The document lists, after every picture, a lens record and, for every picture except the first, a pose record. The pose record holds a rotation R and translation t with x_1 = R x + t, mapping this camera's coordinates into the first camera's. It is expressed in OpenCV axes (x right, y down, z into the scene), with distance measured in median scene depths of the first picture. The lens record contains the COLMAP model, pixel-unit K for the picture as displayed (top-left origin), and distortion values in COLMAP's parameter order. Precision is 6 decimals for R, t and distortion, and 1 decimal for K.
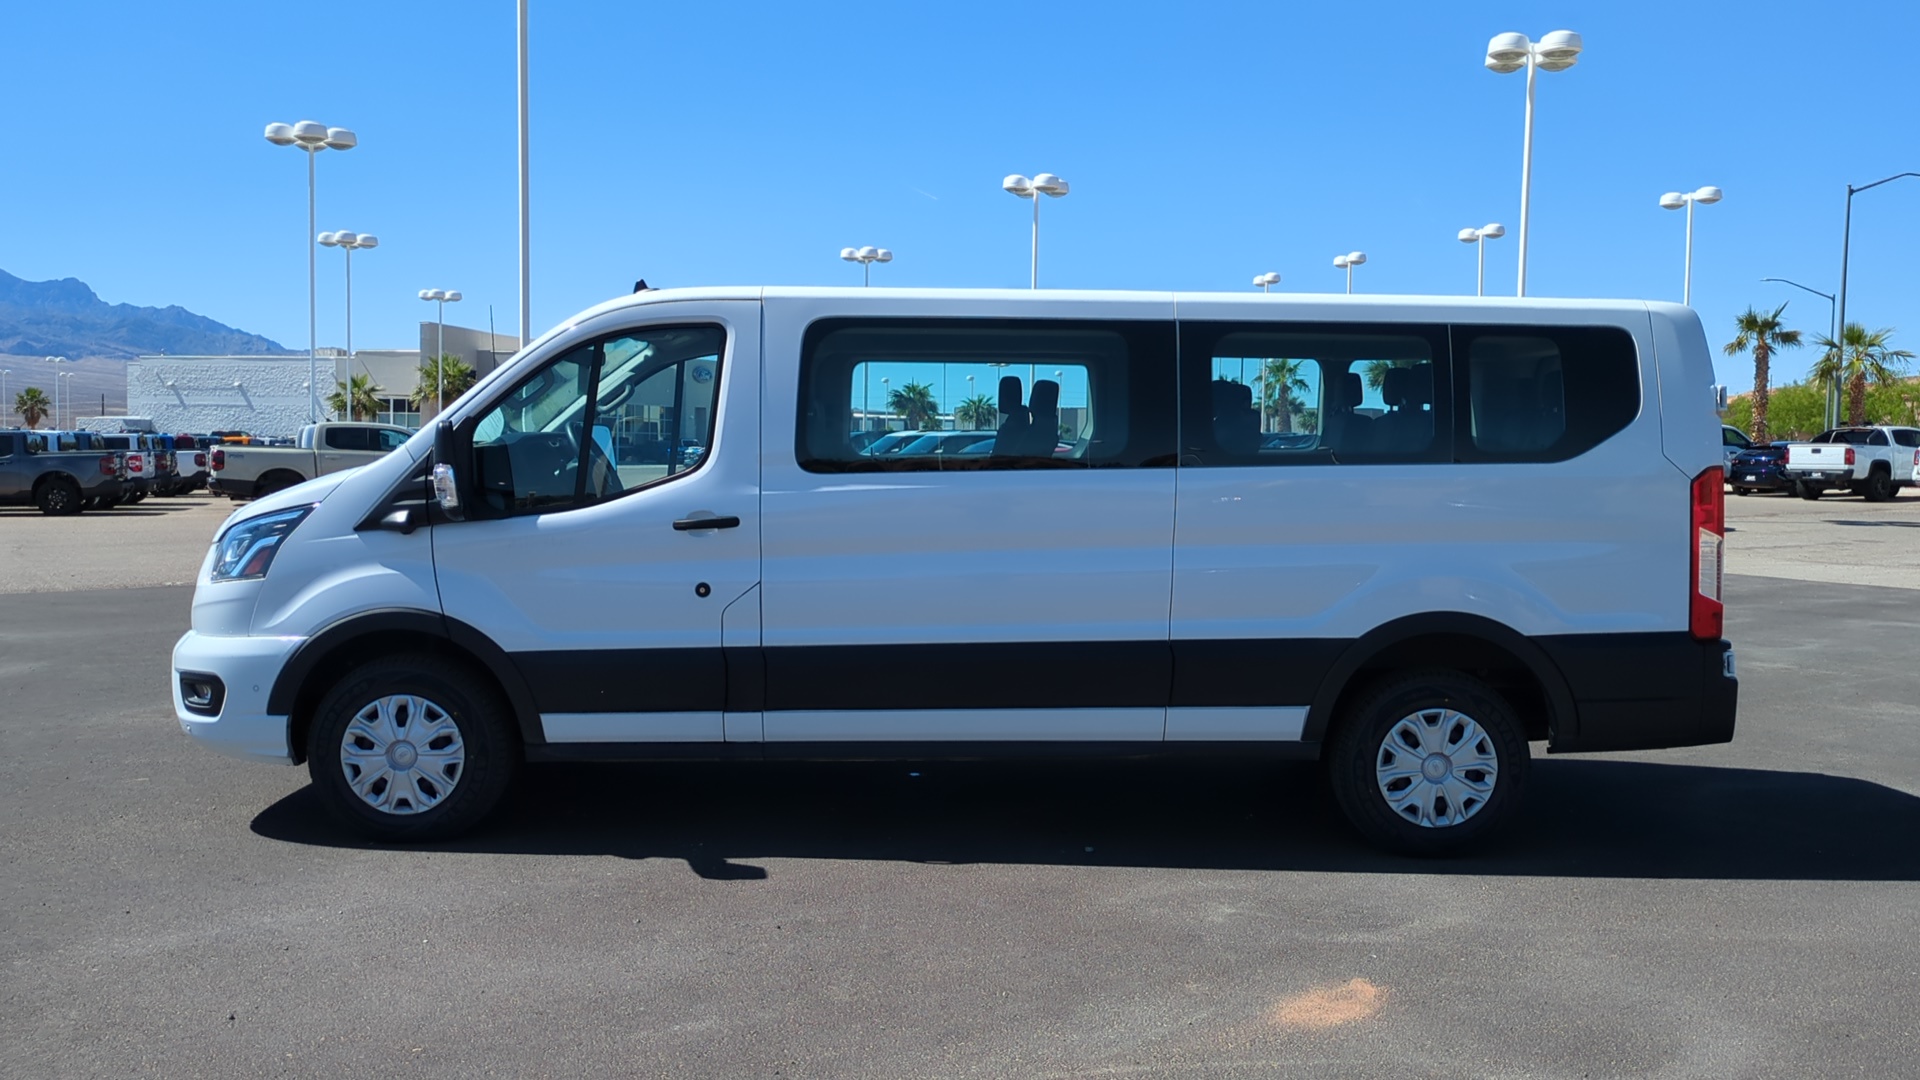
lens RADIAL K [[1654.7, 0, 980.7], [0, 1654.7, 532.0], [0, 0, 1]] dist [0.072565, -0.087492]
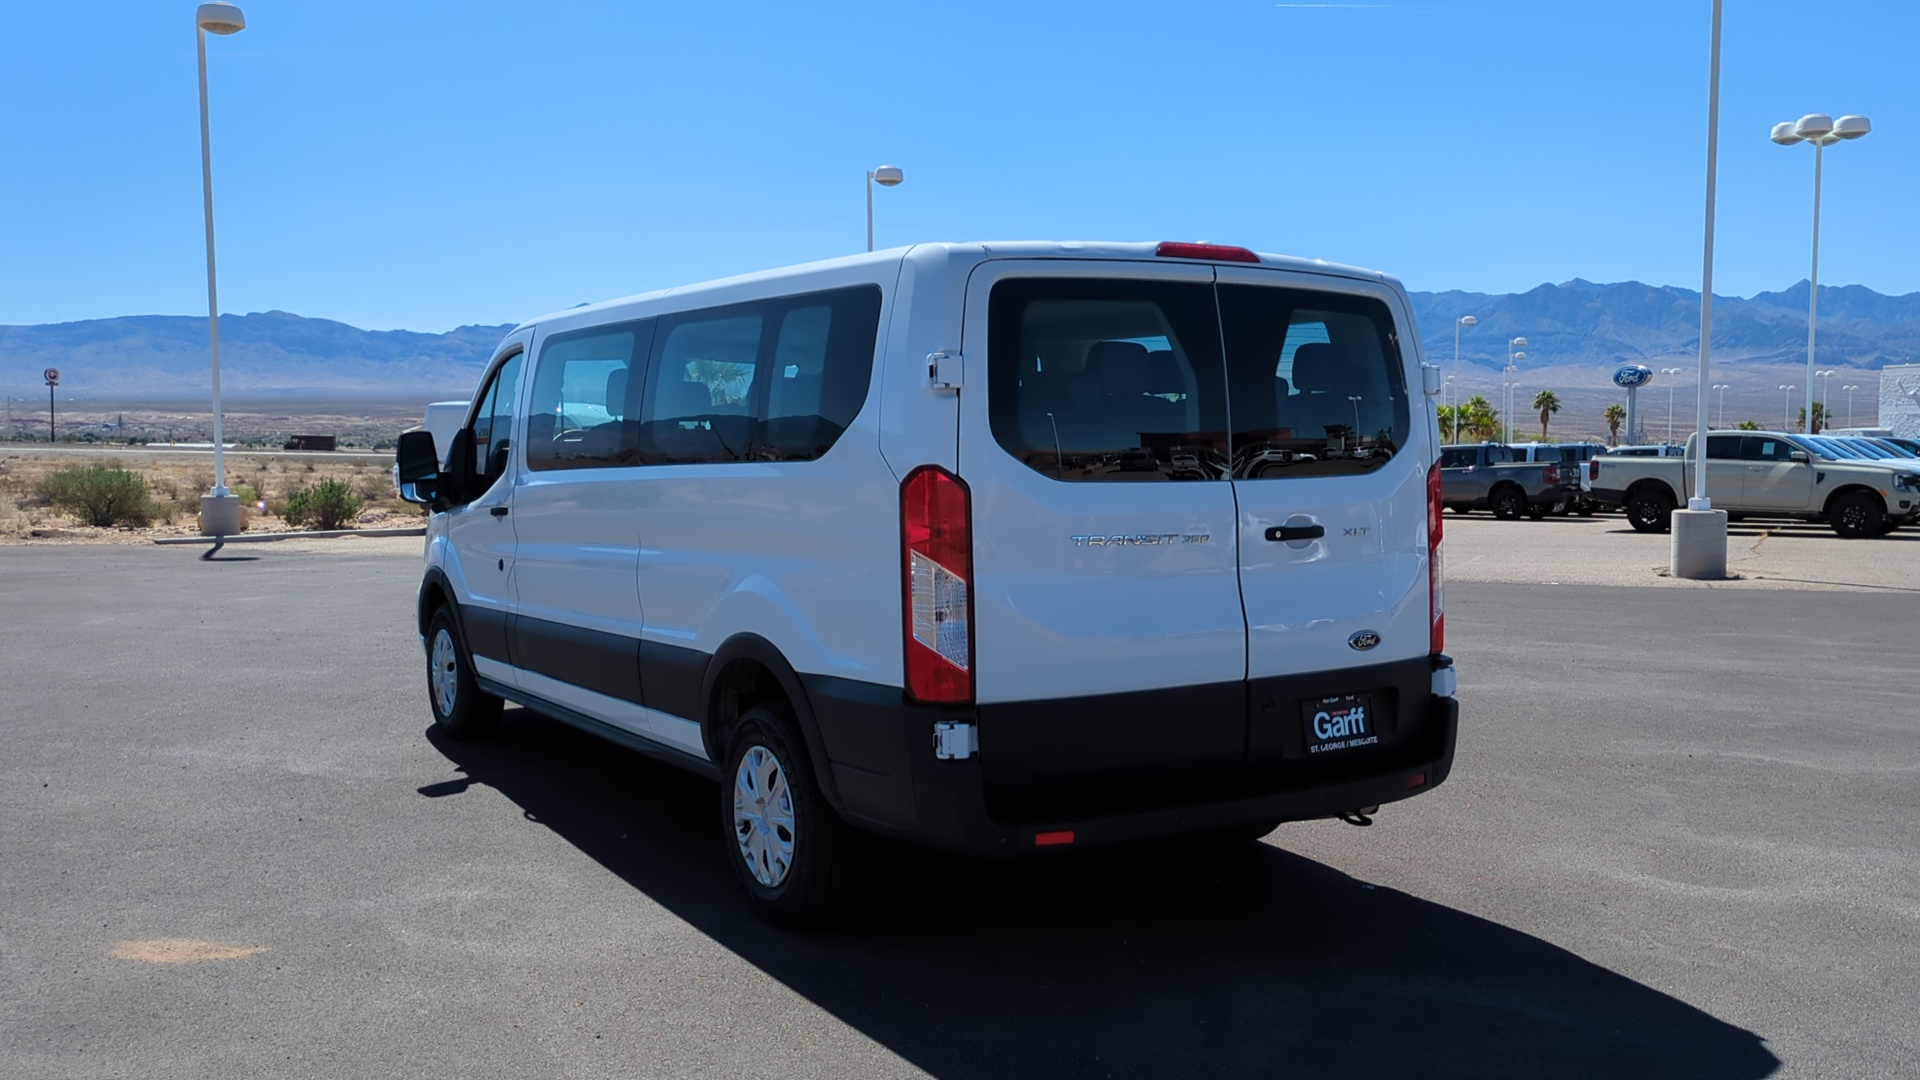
lens RADIAL K [[1654.7, 0, 980.7], [0, 1654.7, 532.0], [0, 0, 1]] dist [0.072565, -0.087492]
pose [[0.523902, 0.033189, -0.851132, 1.065465], [-0.039760, 0.999104, 0.014486, -0.021699], [0.850850, 0.026251, 0.524752, 0.647887]]
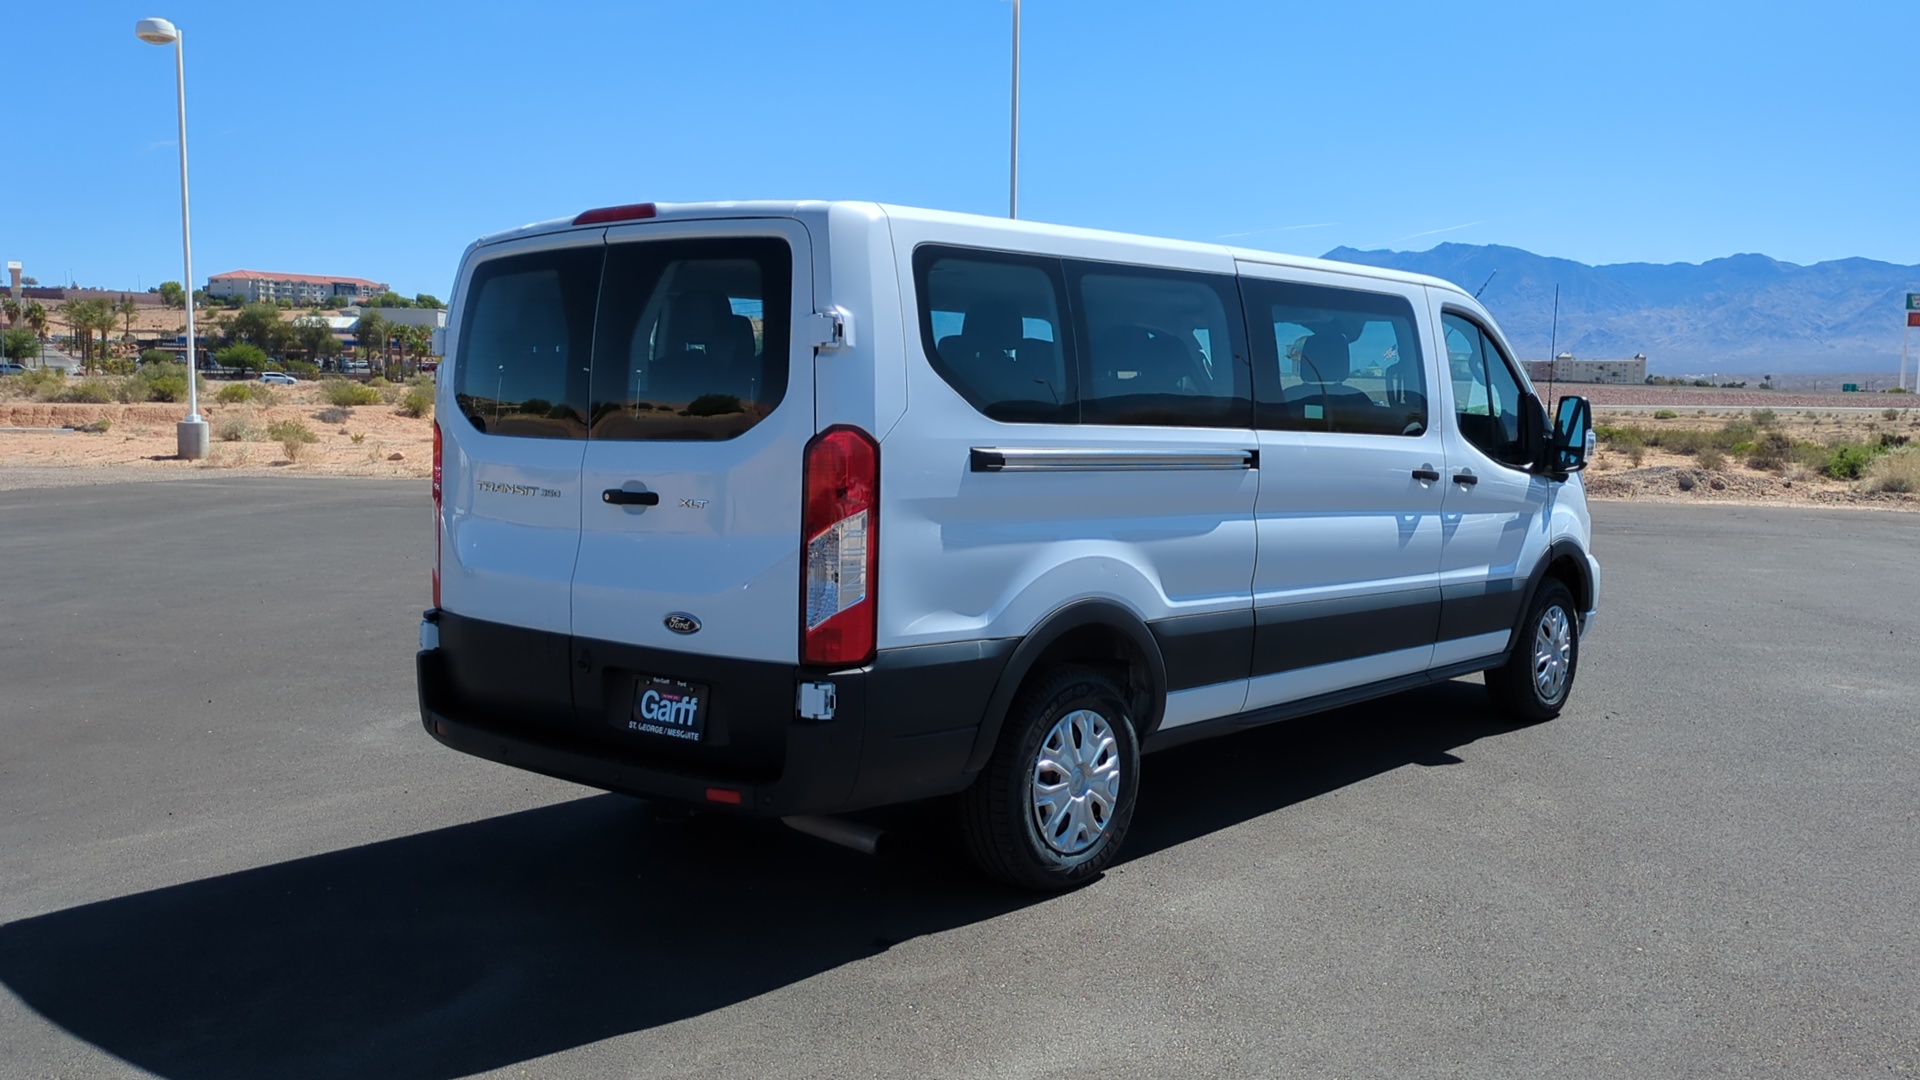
lens RADIAL K [[1647.5, 0, 985.2], [0, 1647.5, 532.0], [0, 0, 1]] dist [0.057347, -0.008708]
pose [[-0.658529, 0.040823, -0.751447, 0.932133], [-0.061207, 0.992314, 0.107546, -0.092783], [0.750062, 0.116816, -0.650969, 1.827284]]
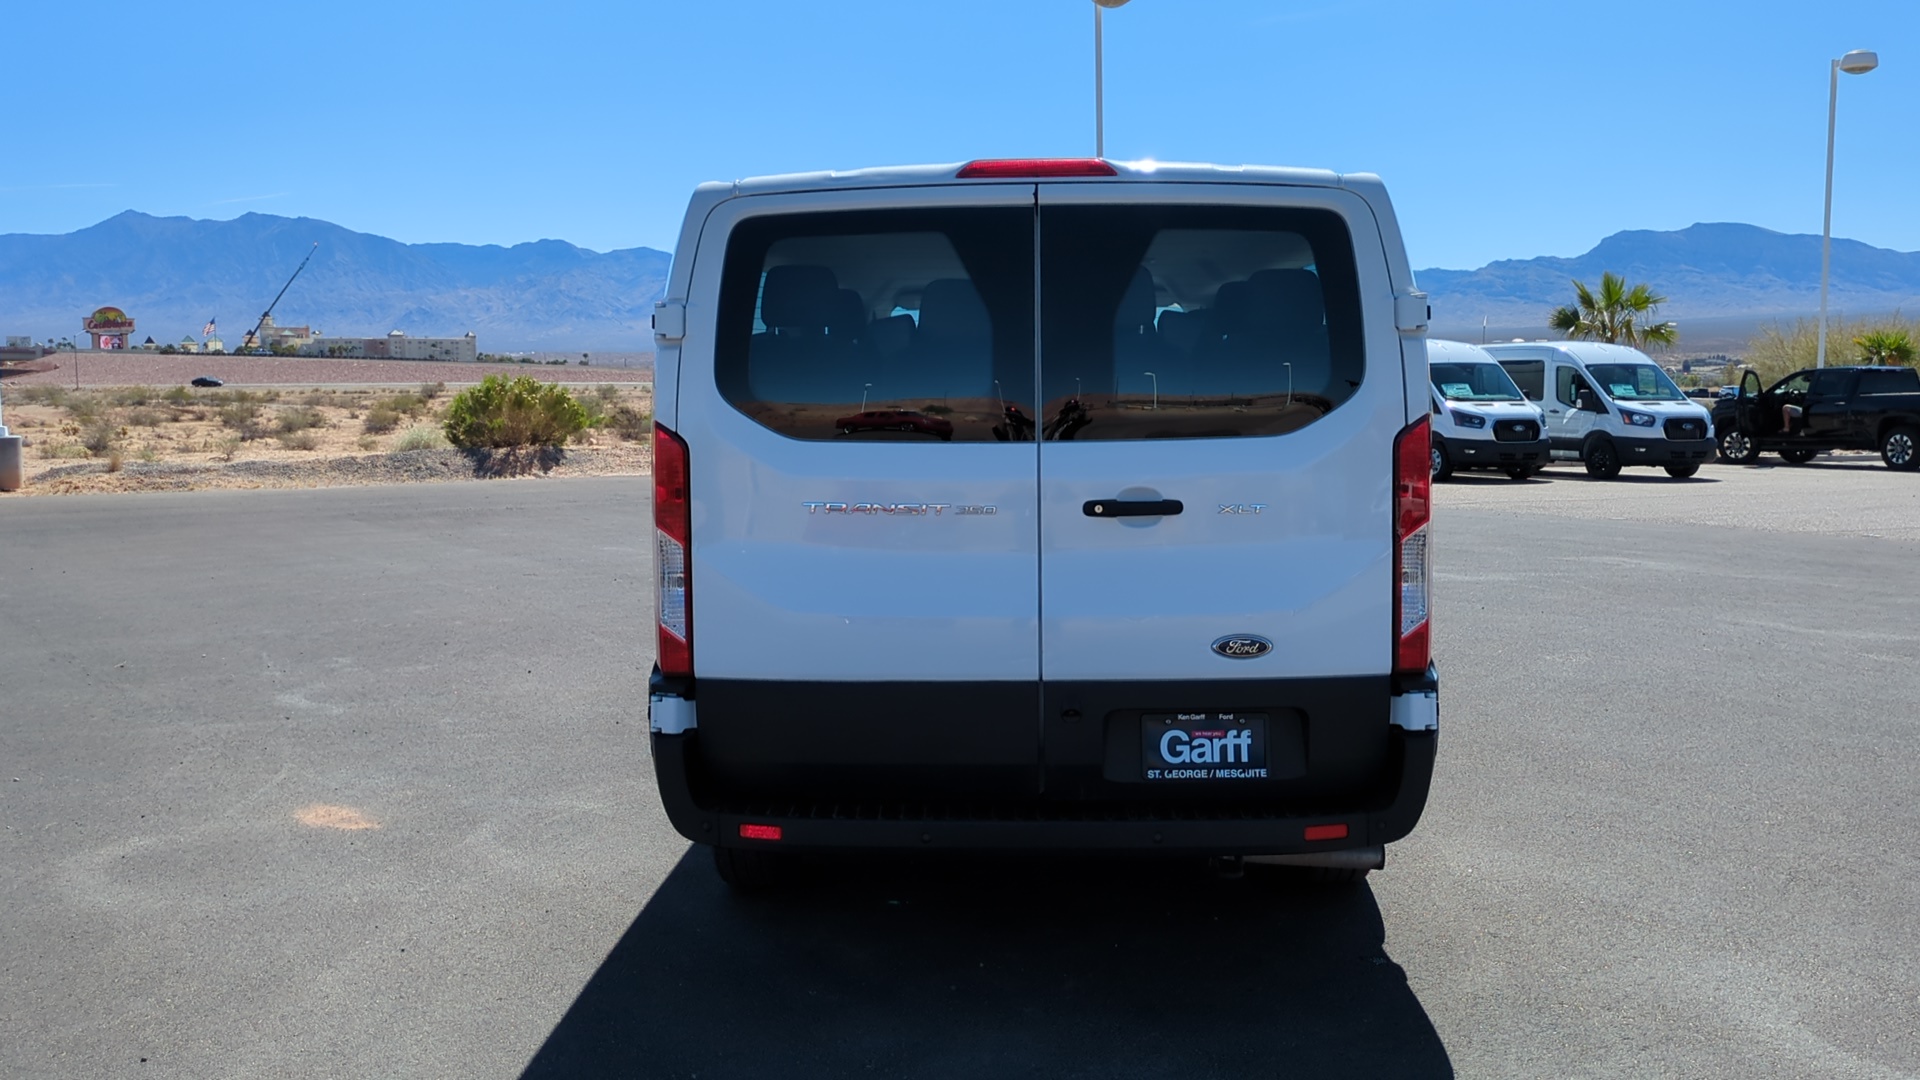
lens RADIAL K [[1647.5, 0, 985.2], [0, 1647.5, 532.0], [0, 0, 1]] dist [0.057347, -0.008708]
pose [[-0.044658, 0.079135, -0.995863, 1.112604], [-0.051983, 0.995323, 0.081423, -0.056184], [0.997649, 0.055405, -0.040336, 1.167818]]
